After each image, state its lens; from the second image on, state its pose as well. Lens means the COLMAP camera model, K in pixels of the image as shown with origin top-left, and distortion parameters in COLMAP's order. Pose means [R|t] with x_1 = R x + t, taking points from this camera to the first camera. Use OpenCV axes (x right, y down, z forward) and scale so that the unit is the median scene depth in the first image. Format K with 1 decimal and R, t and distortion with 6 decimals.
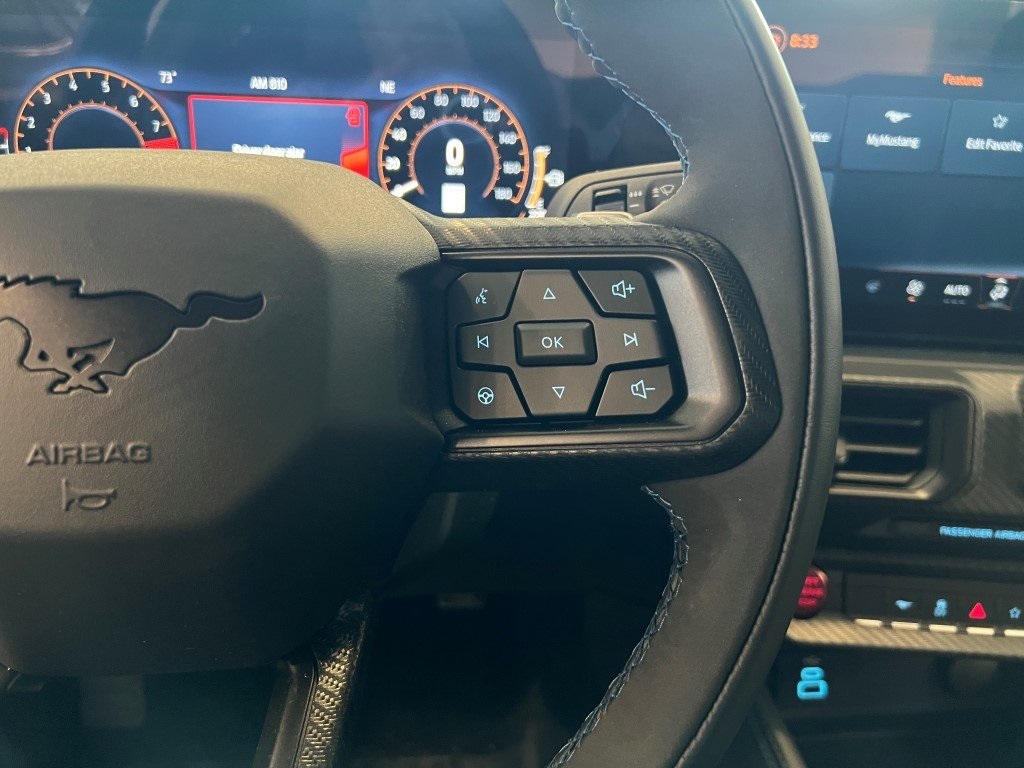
lens RADIAL K [[786.0, 0, 512.0], [0, 786.0, 384.0], [0, 0, 1]] dist [0.010578, -0.036254]
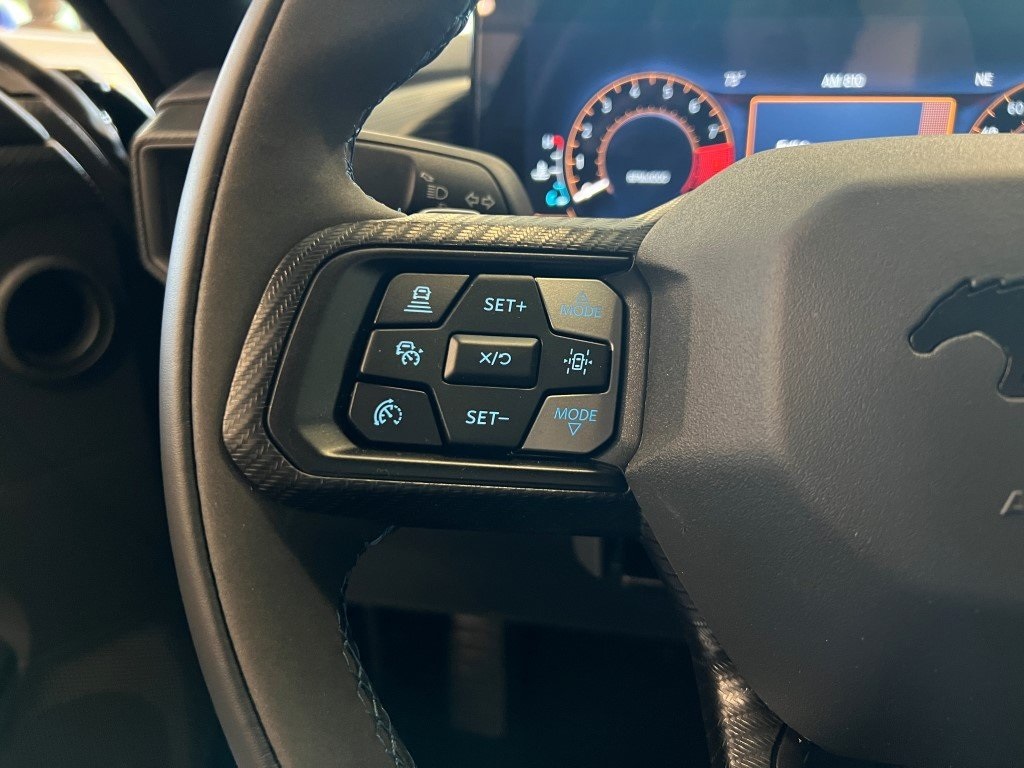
lens RADIAL K [[786.0, 0, 512.0], [0, 786.0, 384.0], [0, 0, 1]] dist [0.010578, -0.036254]
pose [[0.957992, 0.051939, -0.282052, -0.413557], [-0.061128, 0.997844, -0.023872, 0.008147], [0.280204, 0.040110, 0.959102, 0.048498]]
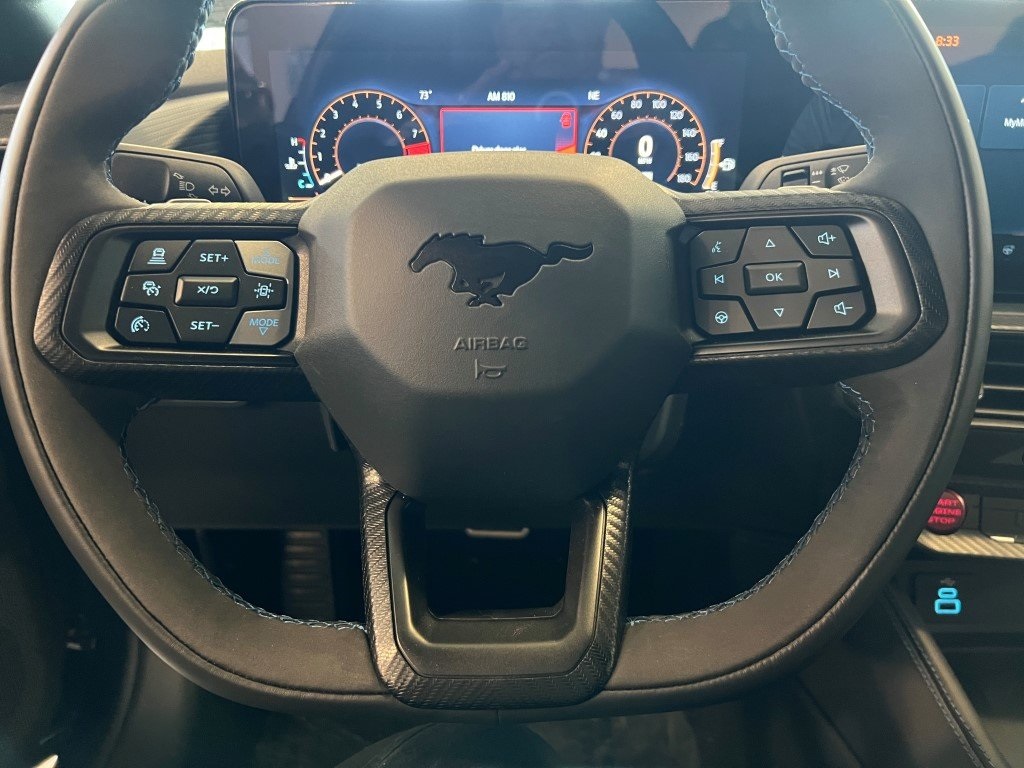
lens RADIAL K [[780.6, 0, 512.0], [0, 780.6, 384.0], [0, 0, 1]] dist [0.001935, -0.006761]
pose [[0.992681, 0.001590, -0.120753, -0.142915], [-0.000403, 0.999951, 0.009856, 0.072538], [0.120763, -0.009735, 0.992634, -0.264023]]
